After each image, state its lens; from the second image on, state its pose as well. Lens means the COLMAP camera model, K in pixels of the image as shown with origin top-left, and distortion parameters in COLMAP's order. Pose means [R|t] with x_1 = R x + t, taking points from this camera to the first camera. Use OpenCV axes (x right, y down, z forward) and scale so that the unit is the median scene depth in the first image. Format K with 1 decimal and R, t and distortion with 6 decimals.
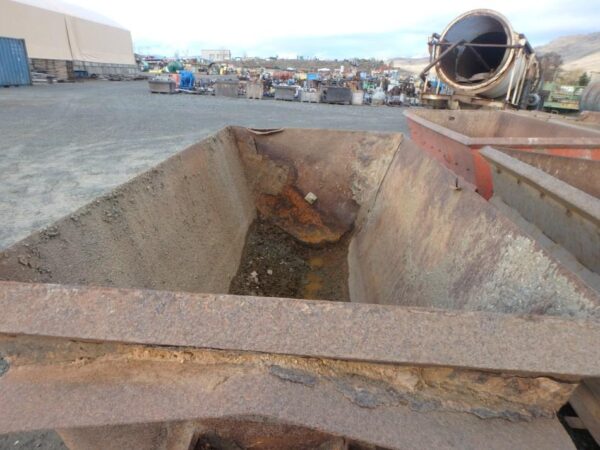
lens RADIAL K [[369.9, 0, 302.5], [0, 369.9, 225.6], [0, 0, 1]] dist [-0.031328, 0.005490]
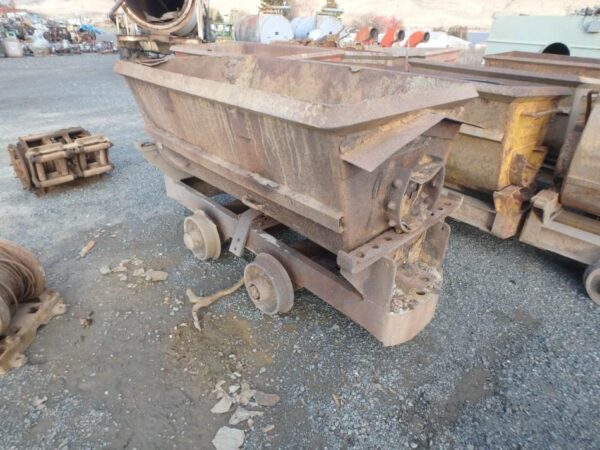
lens RADIAL K [[369.9, 0, 299.1], [0, 369.9, 224.1], [0, 0, 1]] dist [-0.031328, 0.005490]
pose [[0.664879, -0.369681, 0.649054, -0.162154], [0.284614, 0.928770, 0.237446, 0.012829], [-0.690602, 0.026856, 0.722737, -0.019216]]
